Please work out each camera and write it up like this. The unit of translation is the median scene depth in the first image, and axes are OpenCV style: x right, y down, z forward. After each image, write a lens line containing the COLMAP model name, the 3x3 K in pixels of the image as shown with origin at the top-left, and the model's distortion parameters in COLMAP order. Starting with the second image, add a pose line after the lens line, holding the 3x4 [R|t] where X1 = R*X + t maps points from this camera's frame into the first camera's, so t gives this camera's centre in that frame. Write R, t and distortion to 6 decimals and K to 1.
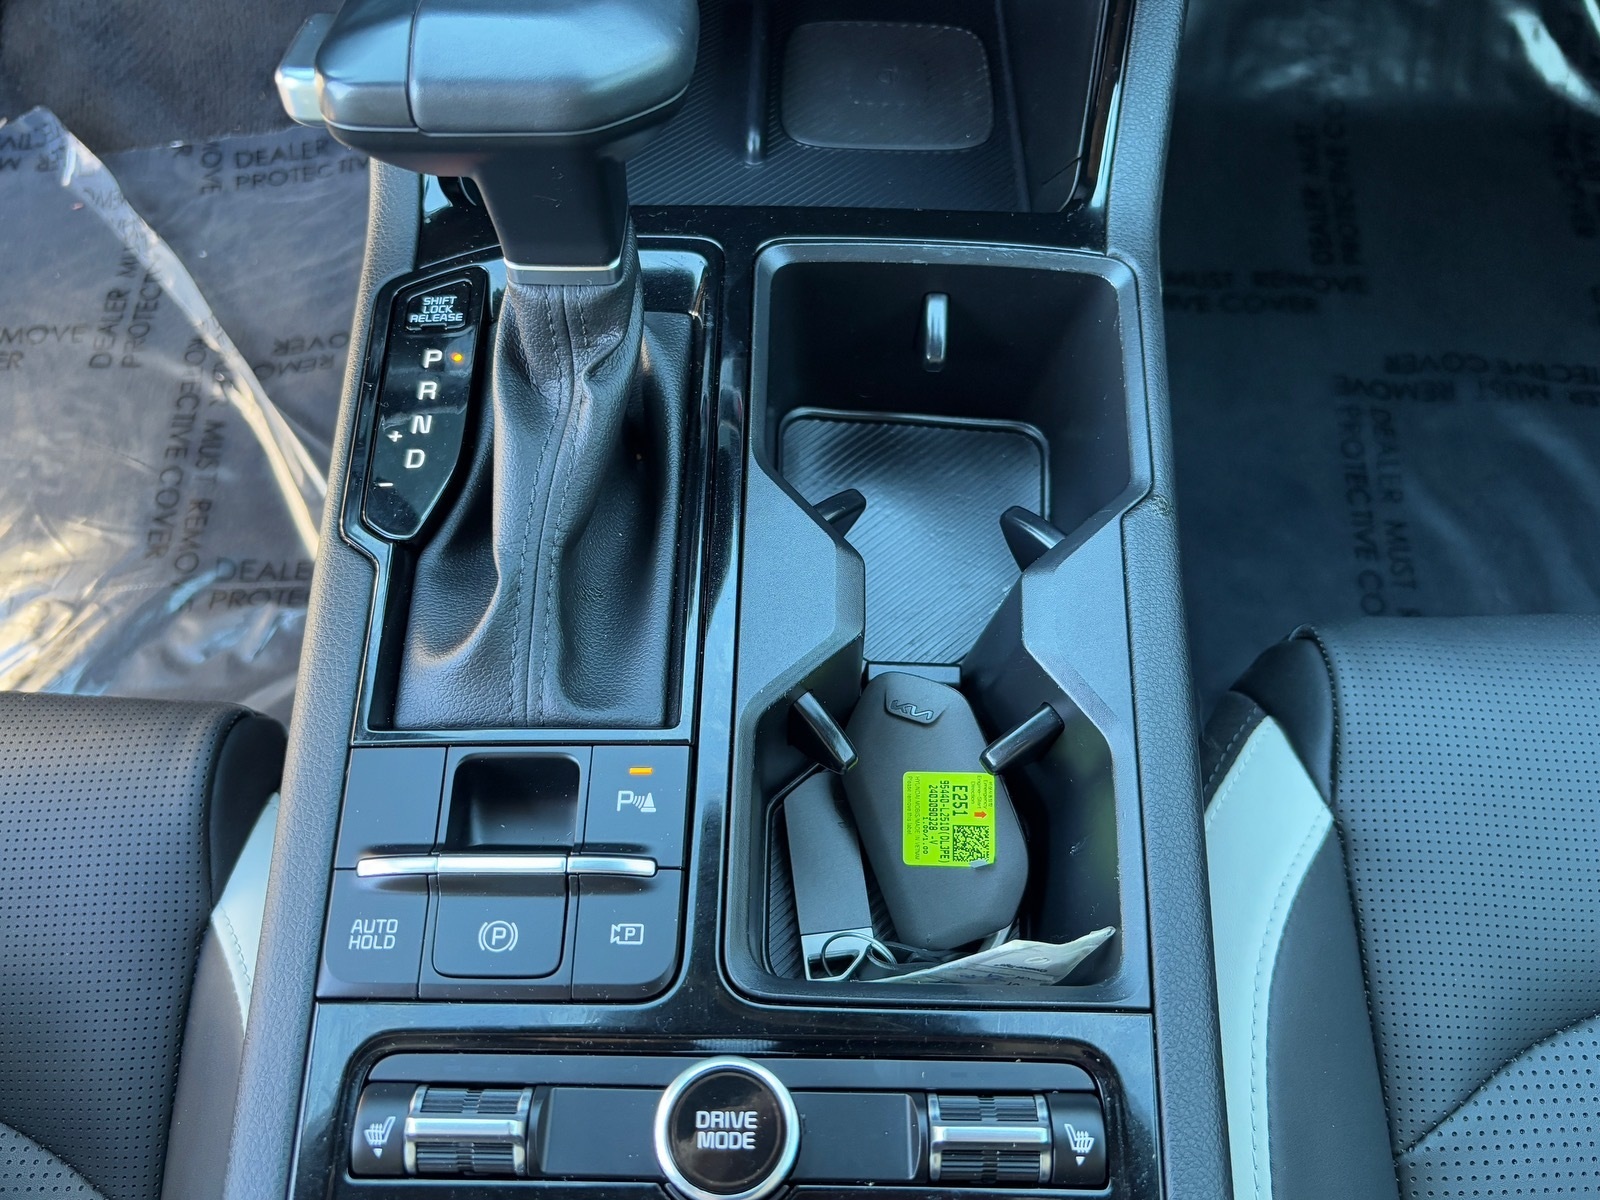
lens RADIAL K [[1333.7, 0, 801.0], [0, 1333.7, 594.1], [0, 0, 1]] dist [0.002712, -0.001331]
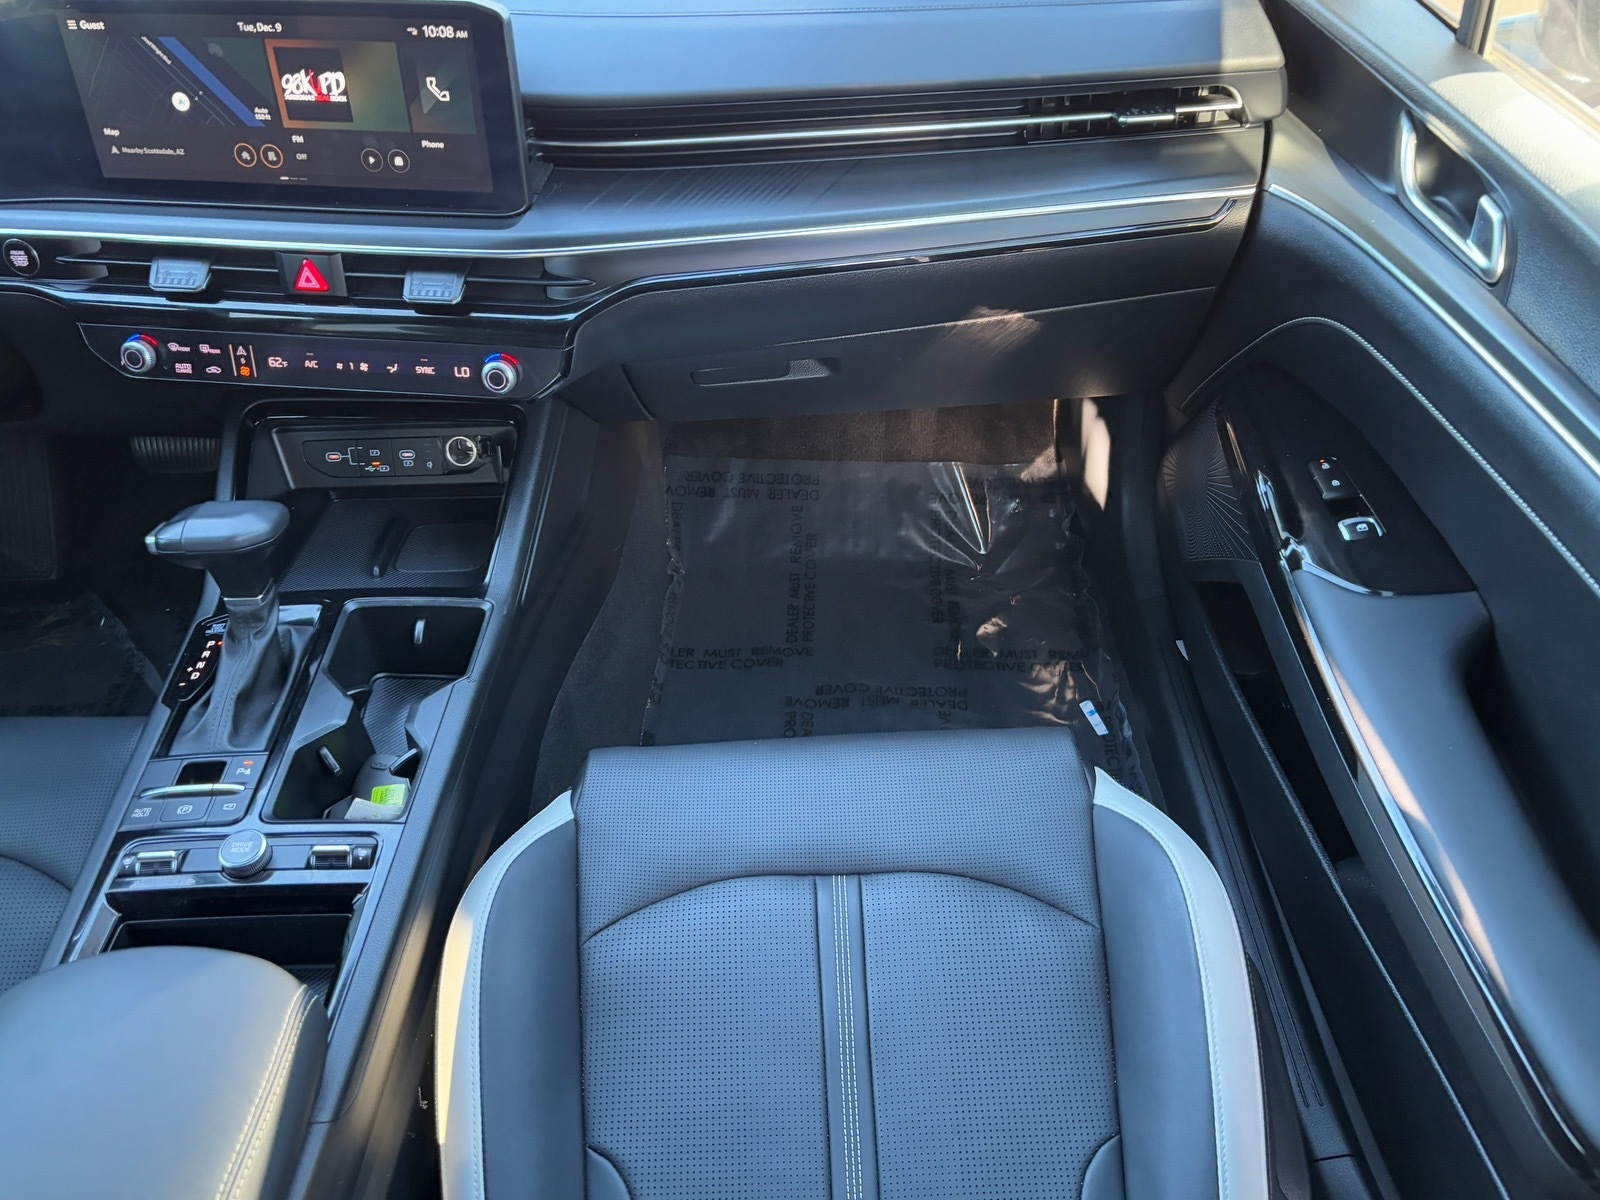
lens RADIAL K [[1264.3, 0, 805.7], [0, 1264.3, 616.3], [0, 0, 1]] dist [0.009115, -0.002807]
pose [[0.999142, -0.041202, 0.004213, 0.821963], [0.040106, 0.937114, -0.346711, 0.634829], [0.010337, 0.346583, 0.937962, -1.250405]]
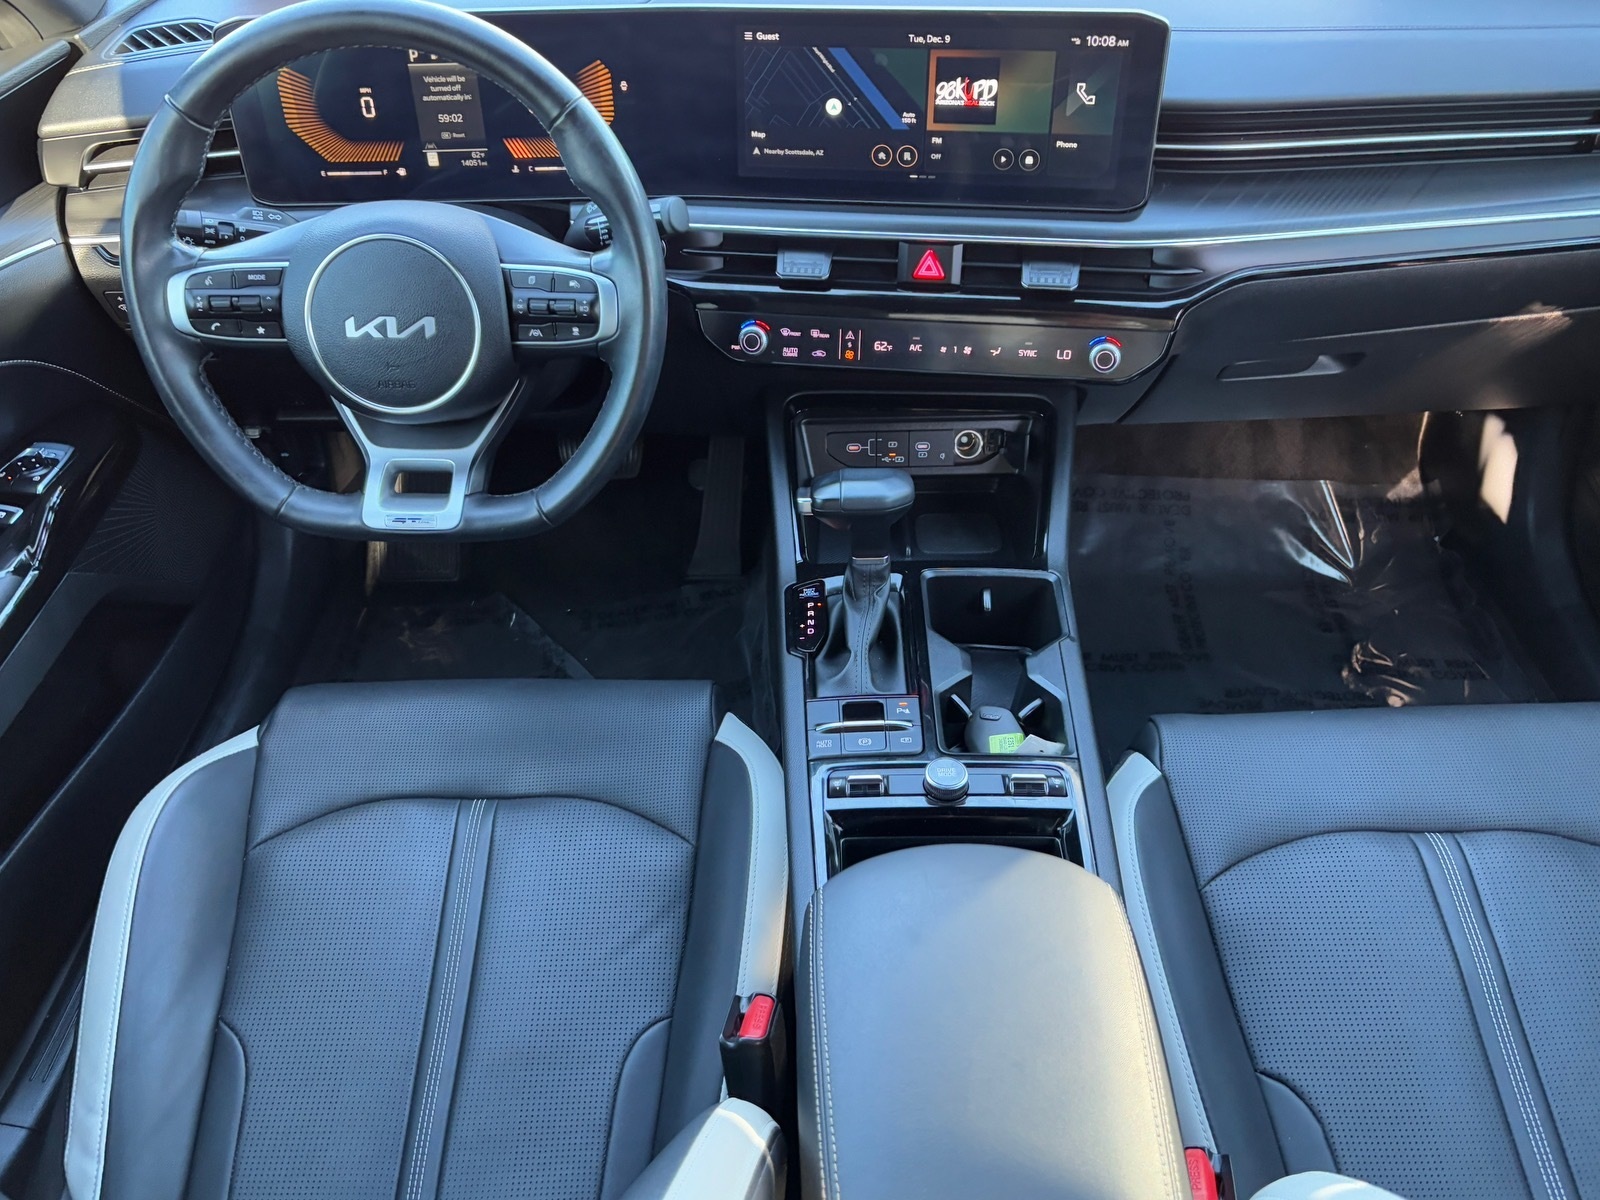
lens RADIAL K [[1275.0, 0, 790.6], [0, 1275.0, 614.0], [0, 0, 1]] dist [0.028785, -0.048108]
pose [[0.999438, -0.023095, -0.024291, -0.236052], [0.011198, 0.913152, -0.407465, 0.870254], [0.031592, 0.406964, 0.912898, -1.349093]]
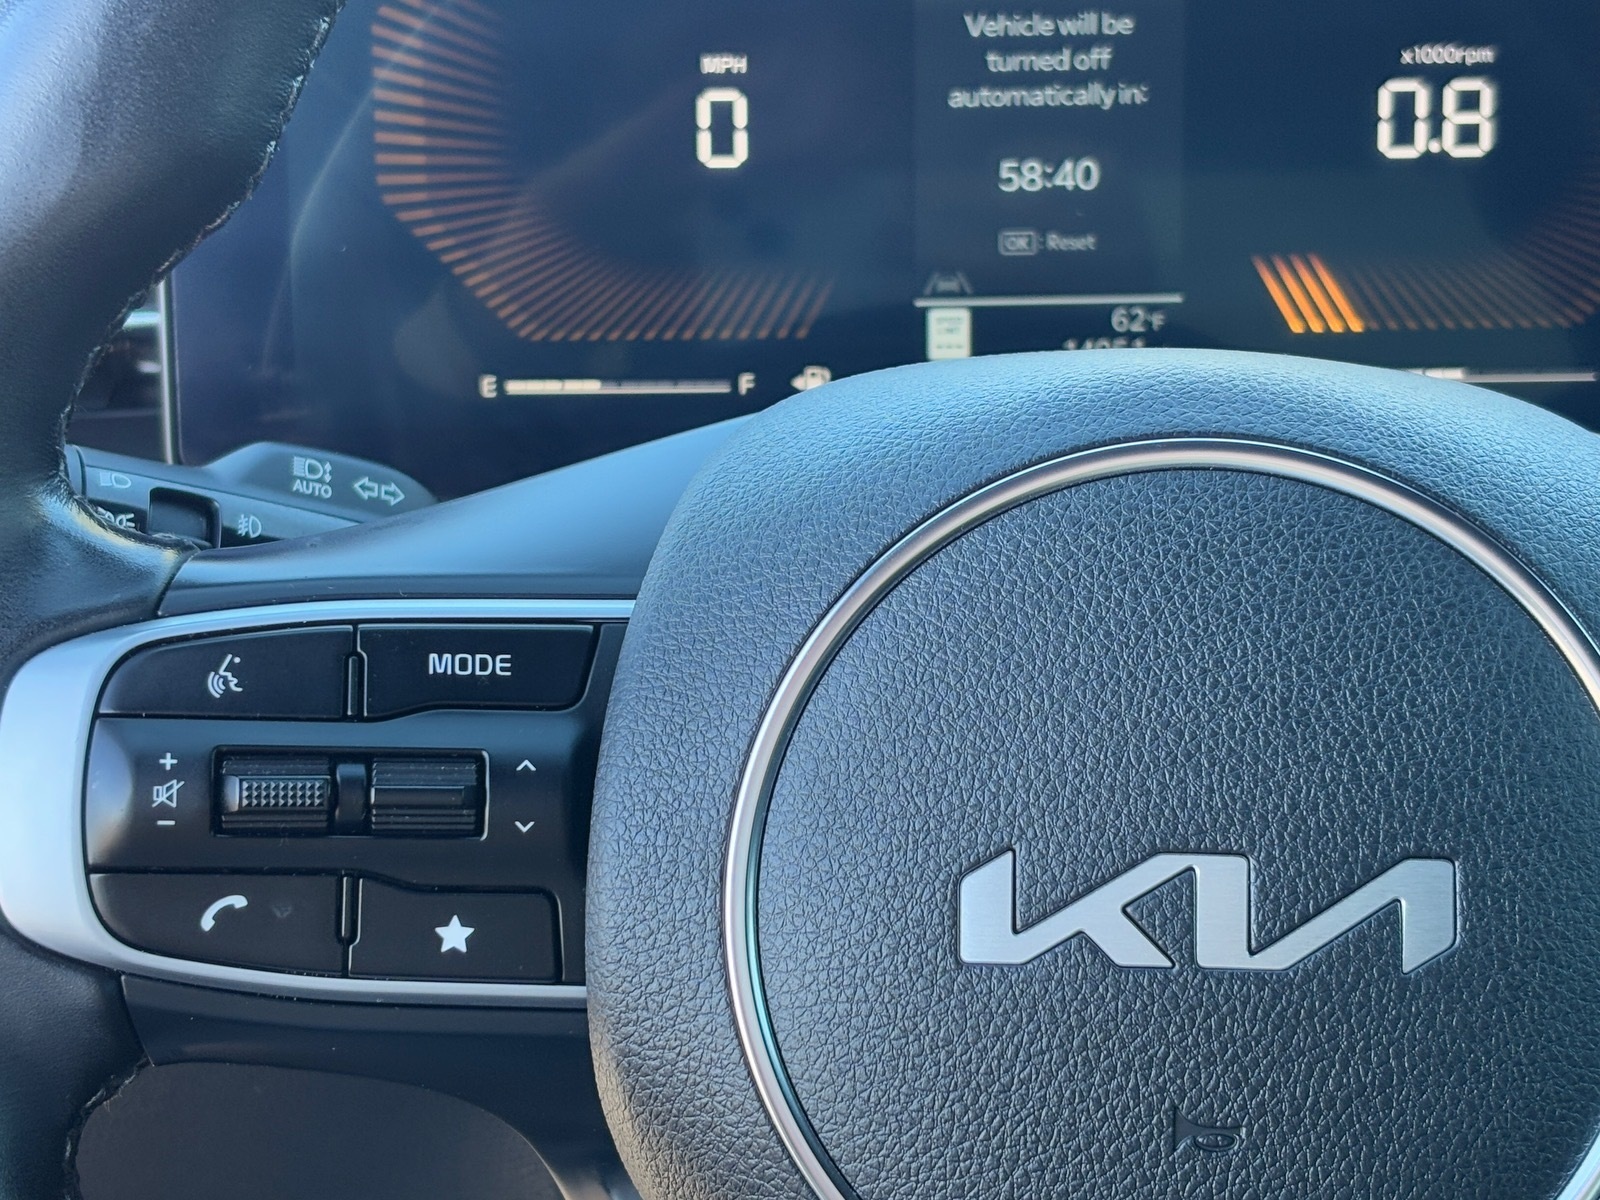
lens RADIAL K [[3057.9, 0, 800.0], [0, 3057.9, 600.0], [0, 0, 1]] dist [0.281253, -1.104924]
pose [[0.999693, -0.016599, 0.018379, -1.075662], [0.024765, 0.668144, -0.743619, 0.203351], [0.000063, 0.743847, 0.668350, -0.334721]]
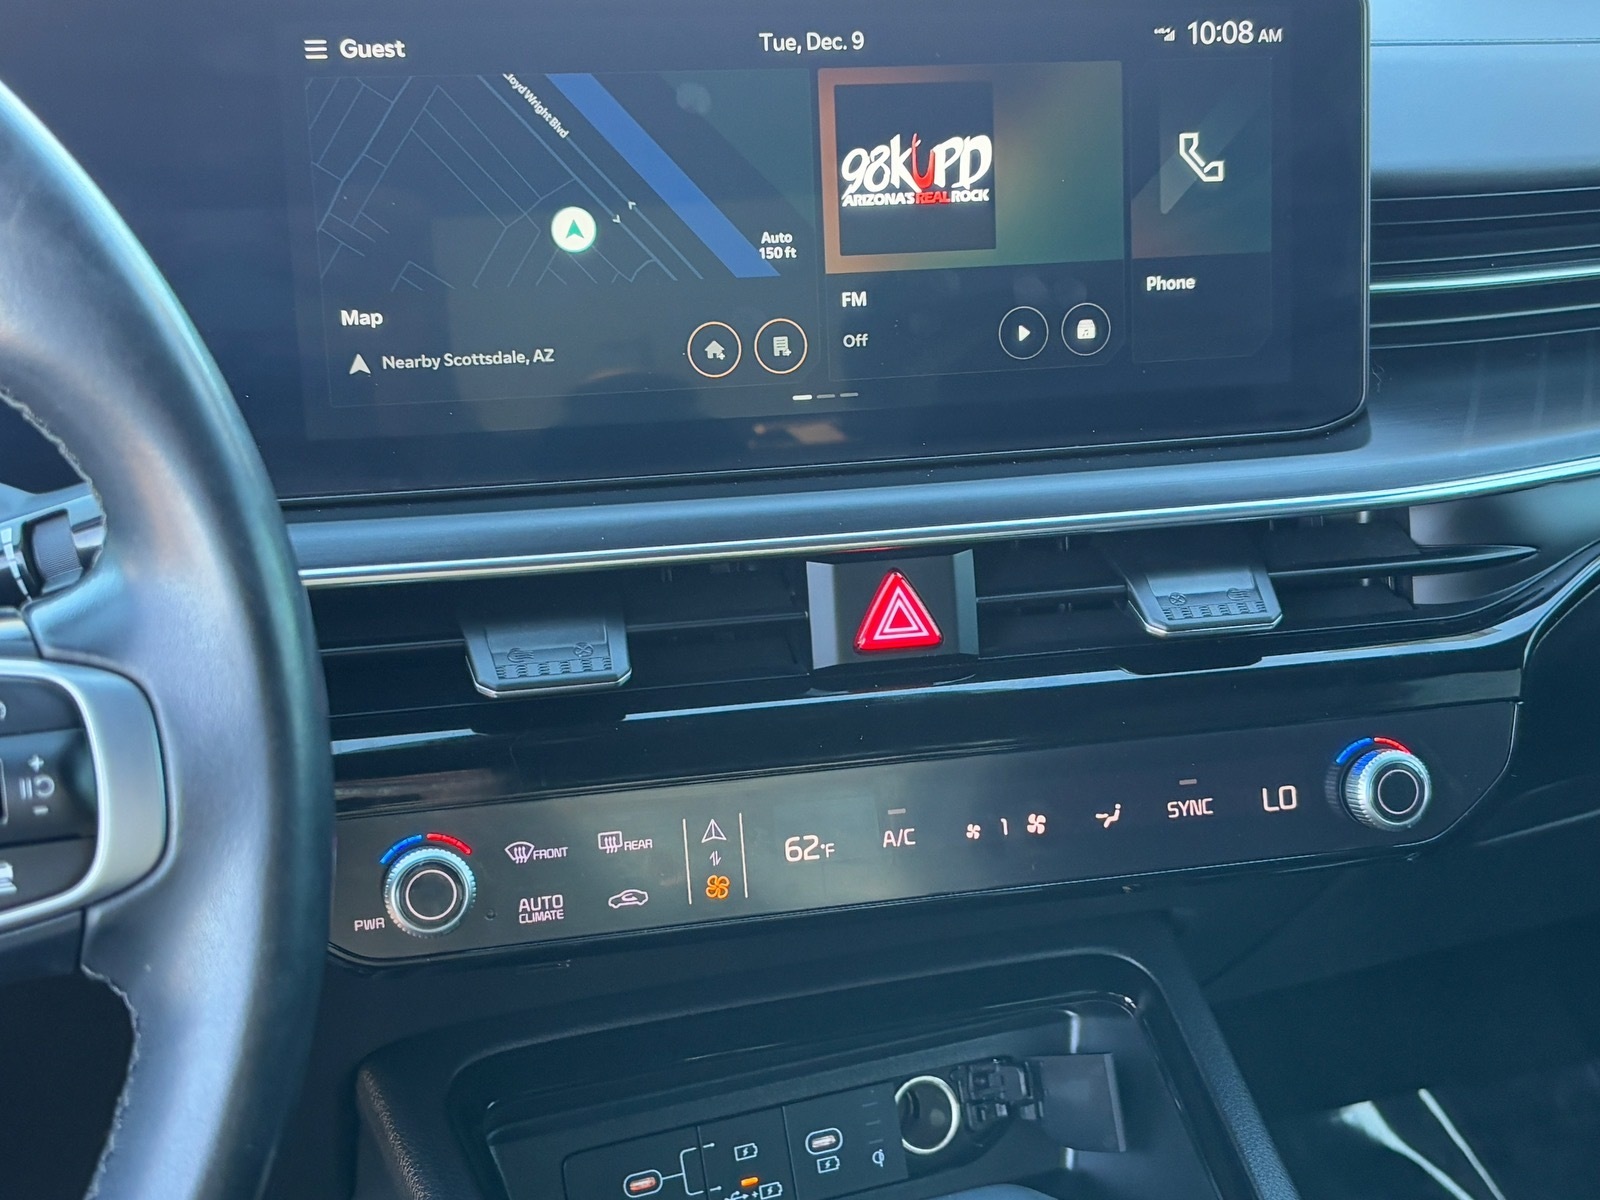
lens RADIAL K [[2326.9, 0, 821.2], [0, 2326.9, 620.4], [0, 0, 1]] dist [0.289972, -1.328329]
pose [[0.908707, -0.130972, 0.396356, -0.703839], [0.374073, 0.676891, -0.633946, 0.277651], [-0.185261, 0.724337, 0.664089, -0.440942]]
